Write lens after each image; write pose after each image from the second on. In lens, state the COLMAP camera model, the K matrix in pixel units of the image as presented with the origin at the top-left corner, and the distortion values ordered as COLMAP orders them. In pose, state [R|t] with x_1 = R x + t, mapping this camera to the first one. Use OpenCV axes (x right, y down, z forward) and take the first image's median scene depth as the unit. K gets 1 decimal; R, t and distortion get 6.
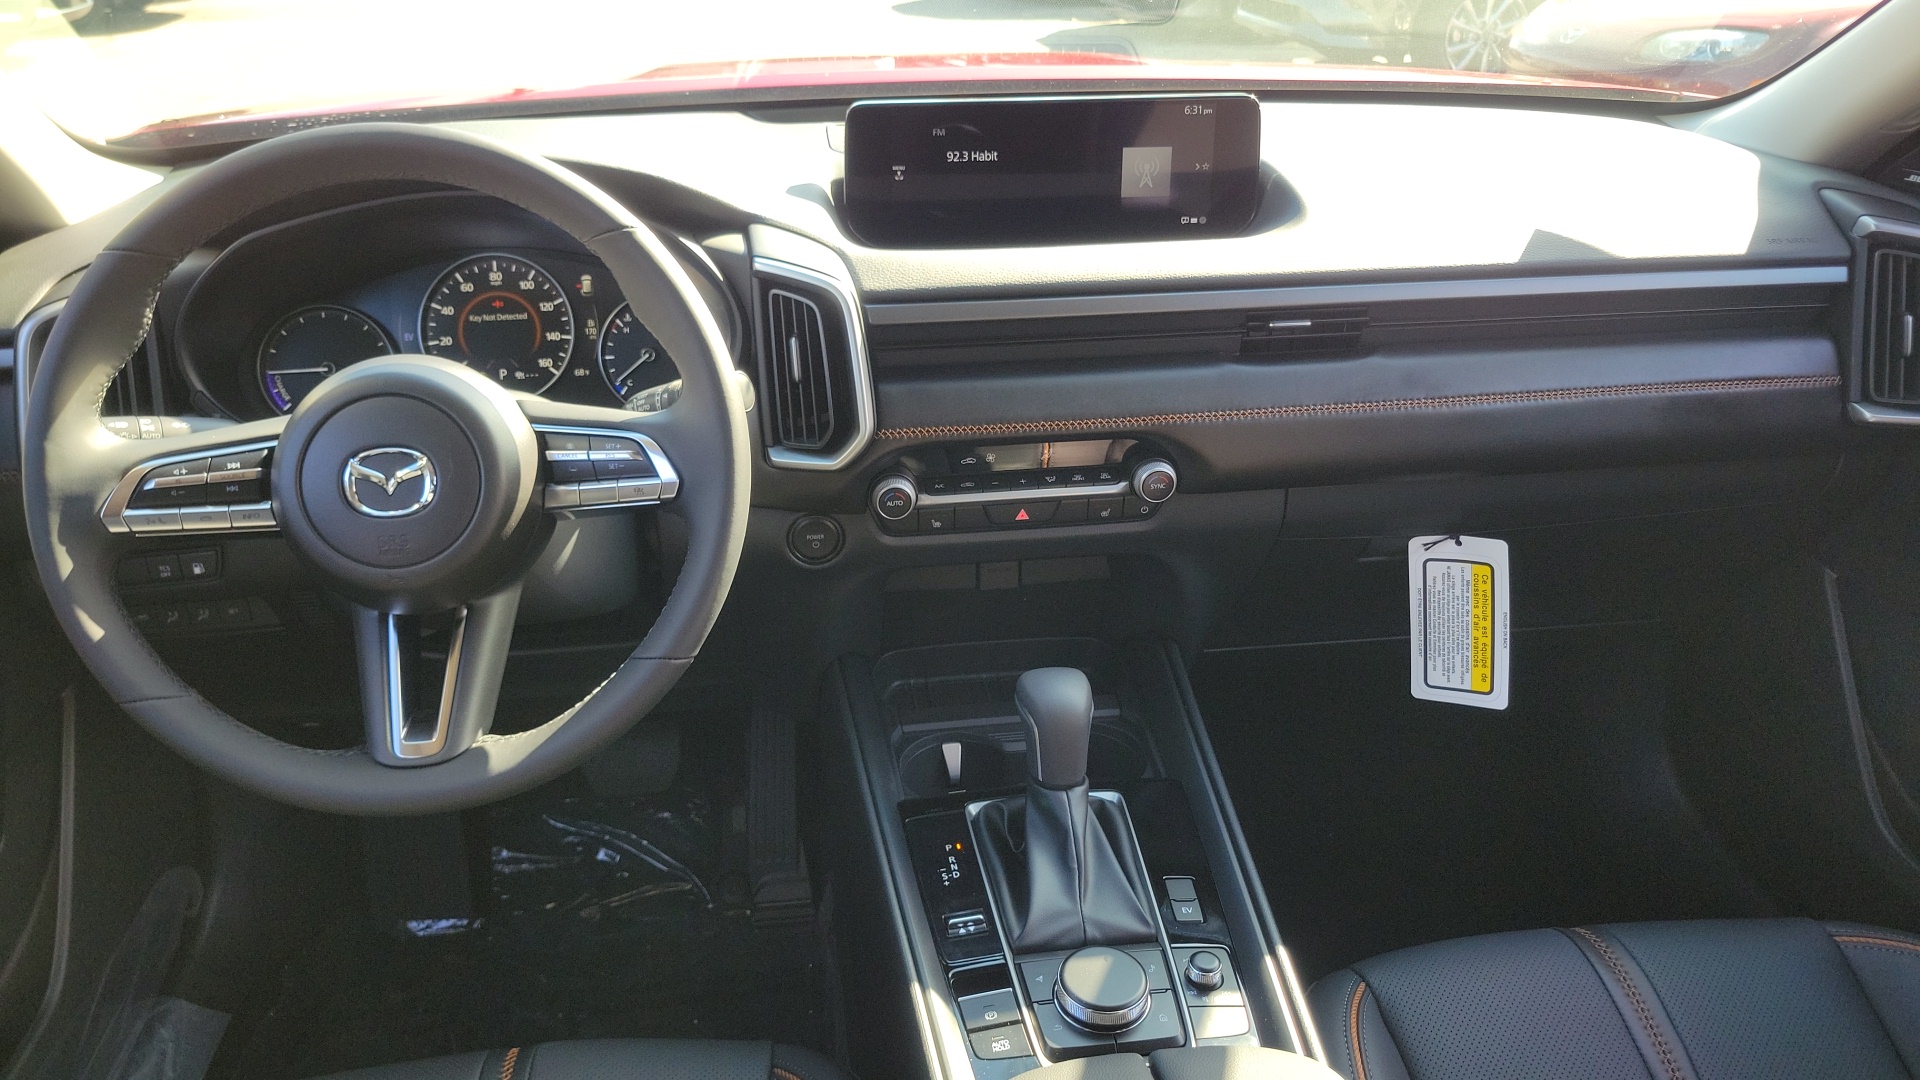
lens RADIAL K [[1455.8, 0, 945.8], [0, 1455.8, 534.8], [0, 0, 1]] dist [0.031856, -0.009551]
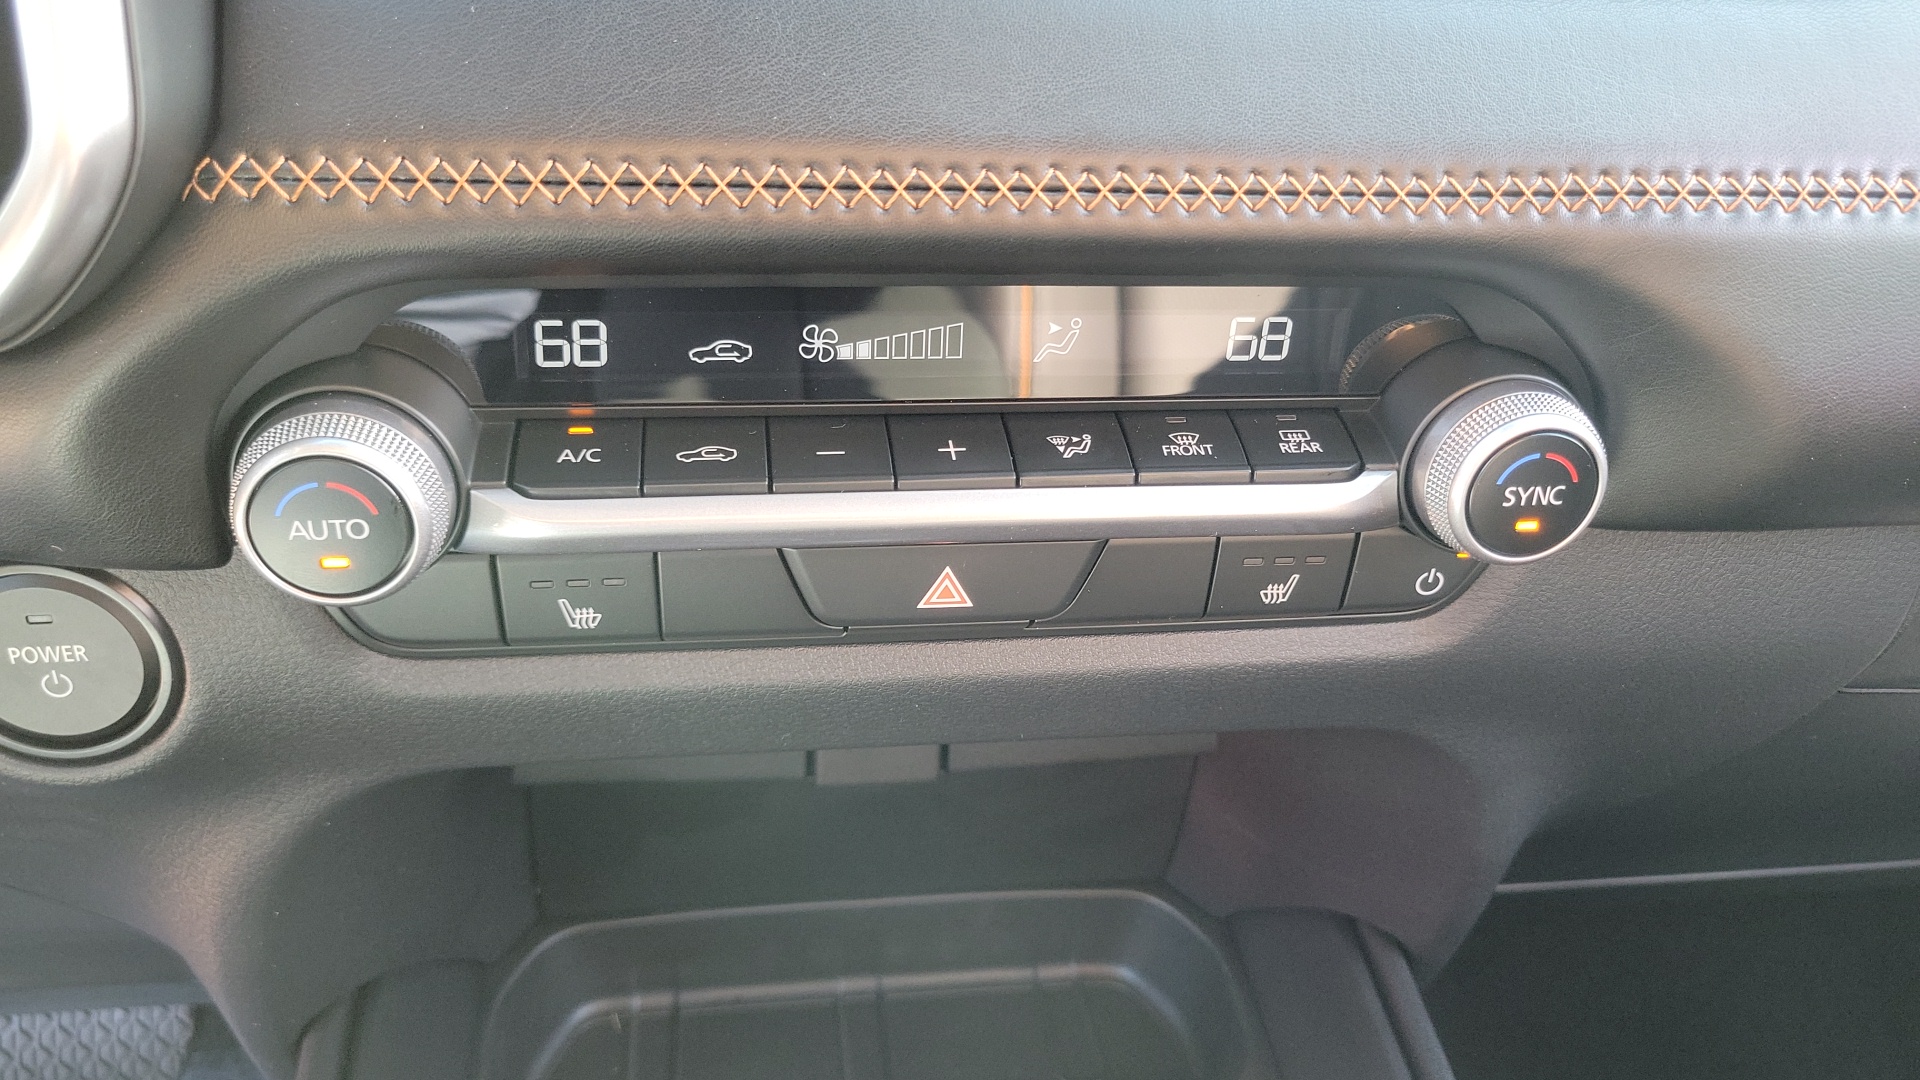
lens RADIAL K [[1455.8, 0, 953.0], [0, 1455.8, 527.8], [0, 0, 1]] dist [0.031856, -0.009551]
pose [[0.998791, 0.039507, 0.029247, 0.045761], [-0.039984, 0.999074, 0.015918, -0.027409], [-0.028591, -0.017068, 0.999445, 0.750714]]
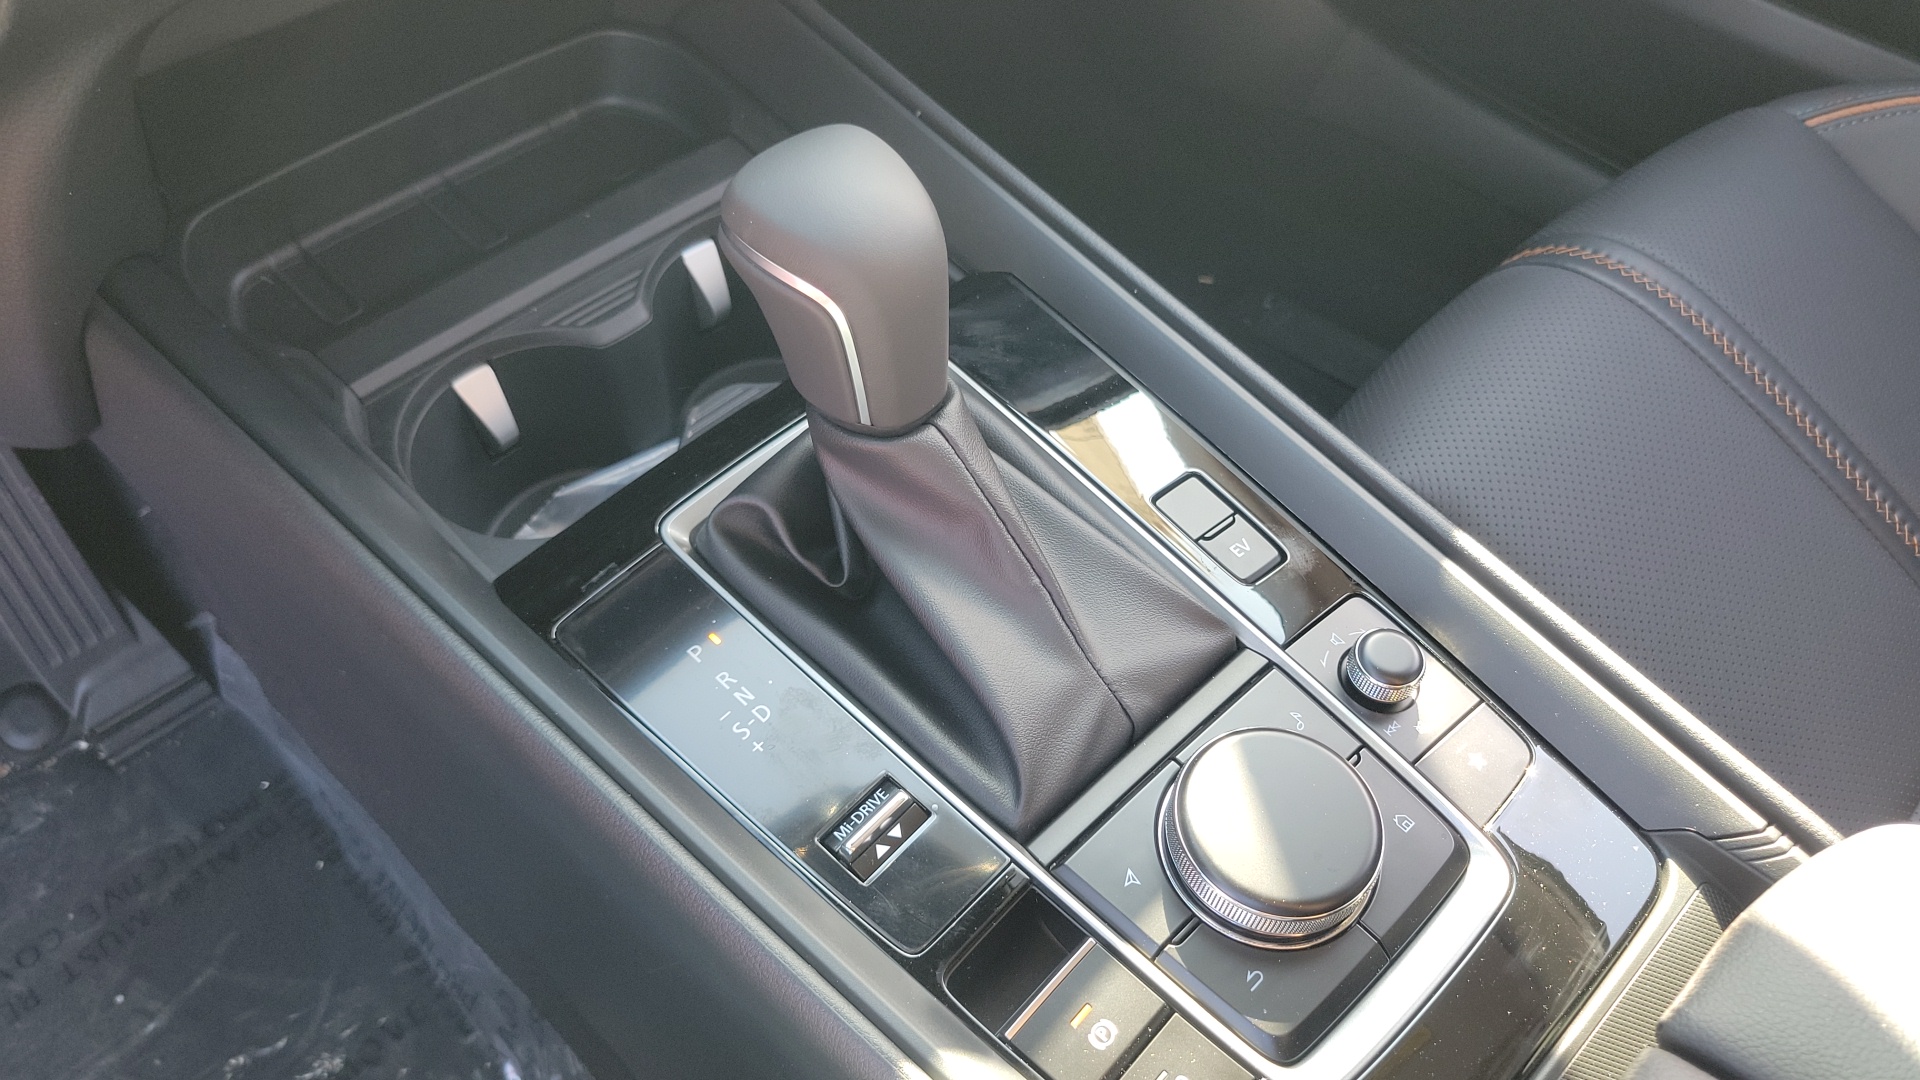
lens RADIAL K [[1455.8, 0, 946.2], [0, 1455.8, 531.2], [0, 0, 1]] dist [0.031856, -0.009551]
pose [[0.800740, -0.451290, 0.393895, -0.082772], [0.231337, 0.839538, 0.491589, -0.000781], [-0.552539, -0.302513, 0.776651, 0.607494]]
